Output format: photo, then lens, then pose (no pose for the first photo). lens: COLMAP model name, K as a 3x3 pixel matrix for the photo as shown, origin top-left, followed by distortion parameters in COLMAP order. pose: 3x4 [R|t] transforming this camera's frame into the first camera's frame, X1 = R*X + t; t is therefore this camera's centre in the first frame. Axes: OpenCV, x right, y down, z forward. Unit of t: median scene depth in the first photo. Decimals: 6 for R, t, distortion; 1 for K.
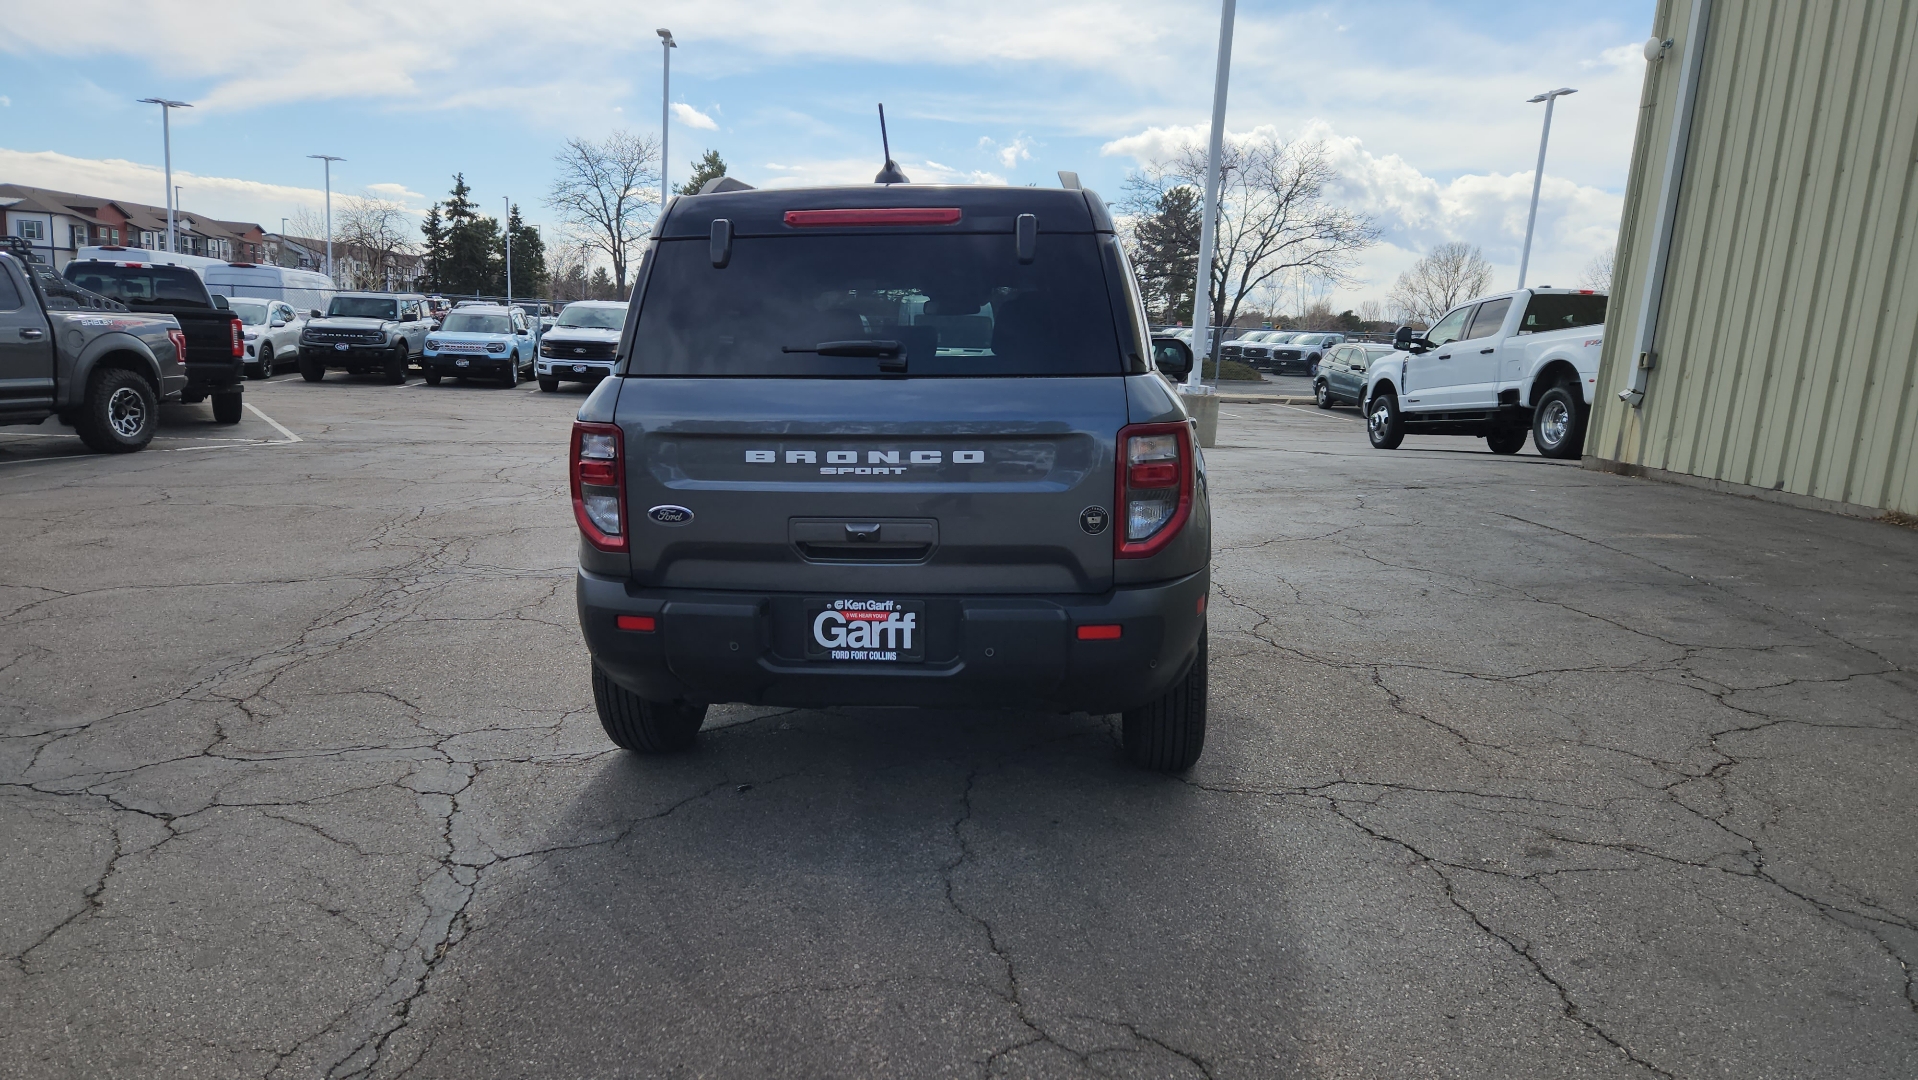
lens RADIAL K [[1274.7, 0, 928.5], [0, 1274.7, 539.2], [0, 0, 1]] dist [0.086507, -0.066312]
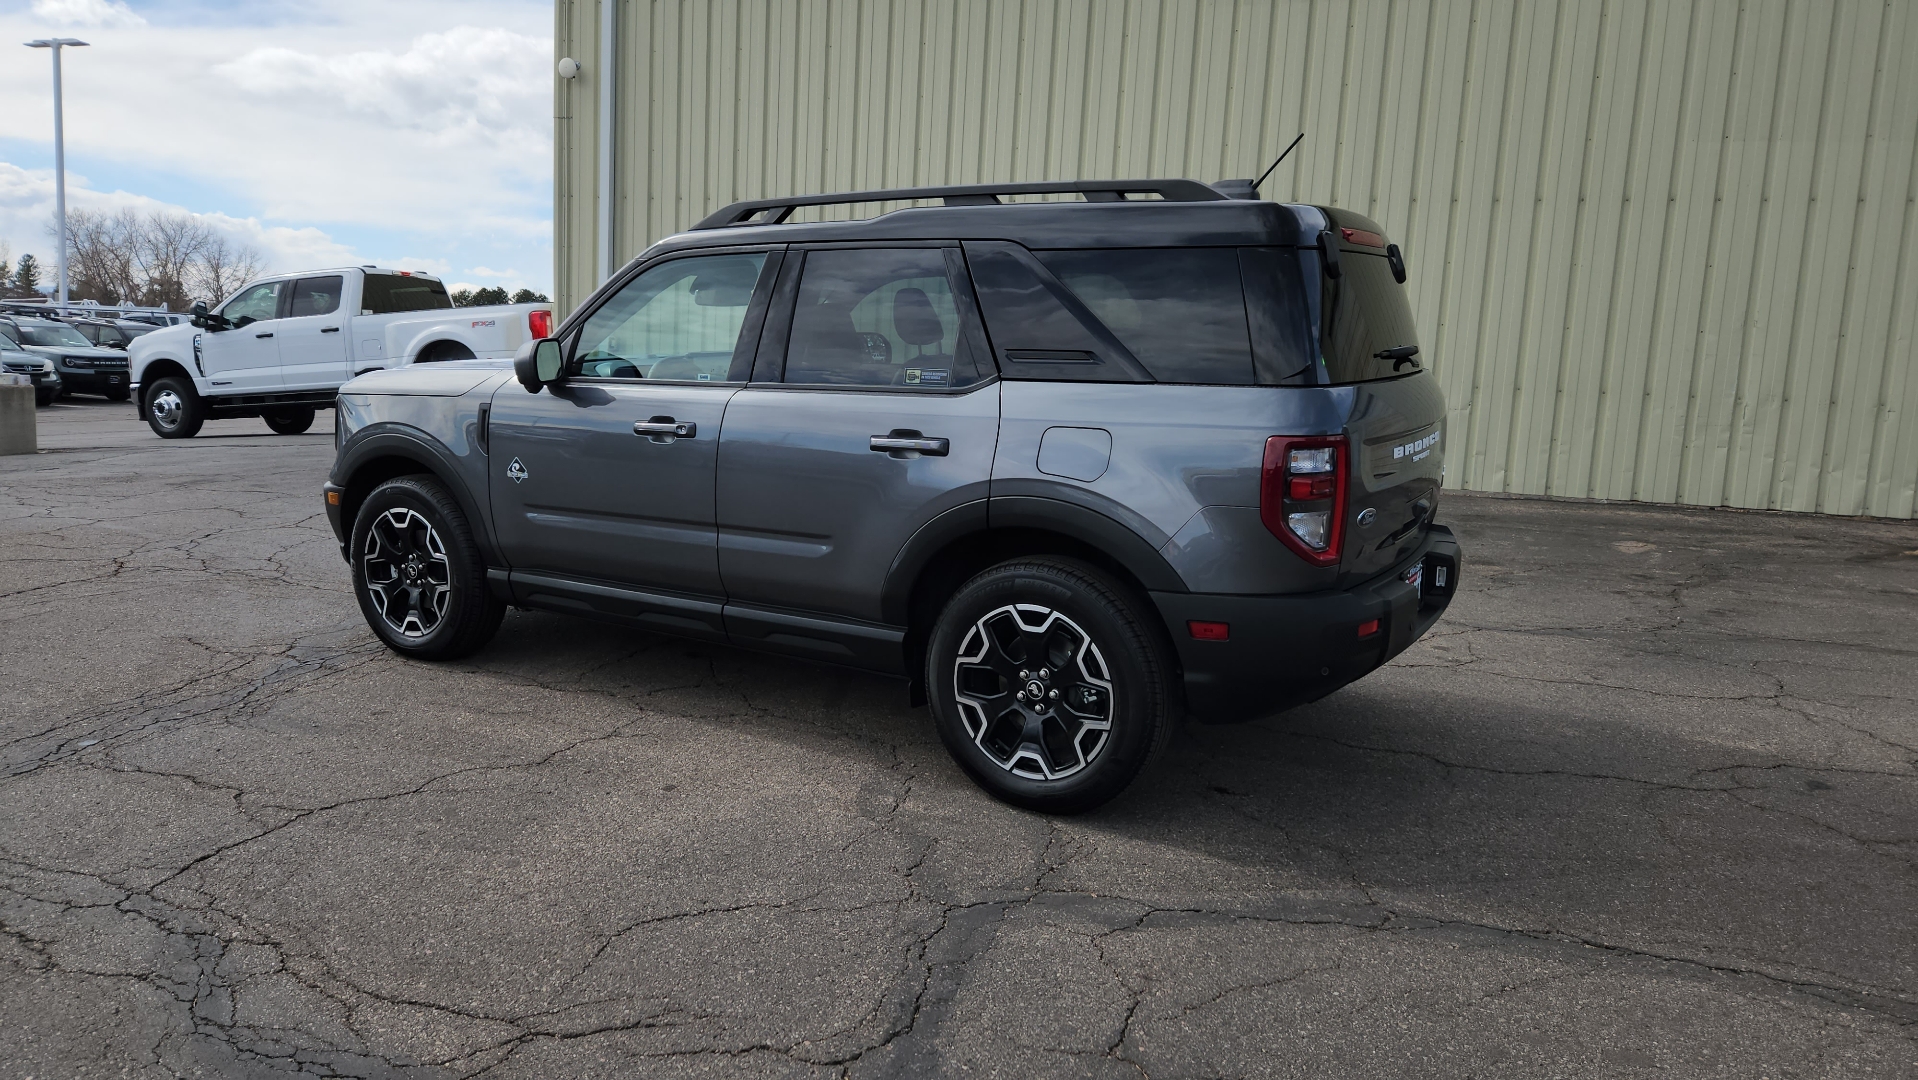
lens RADIAL K [[1274.2, 0, 924.0], [0, 1274.2, 516.6], [0, 0, 1]] dist [0.077043, -0.061966]
pose [[0.433047, -0.136201, 0.891022, -0.267881], [0.131086, 0.987525, 0.087243, -0.032939], [-0.891788, 0.079020, 0.445499, 0.179175]]
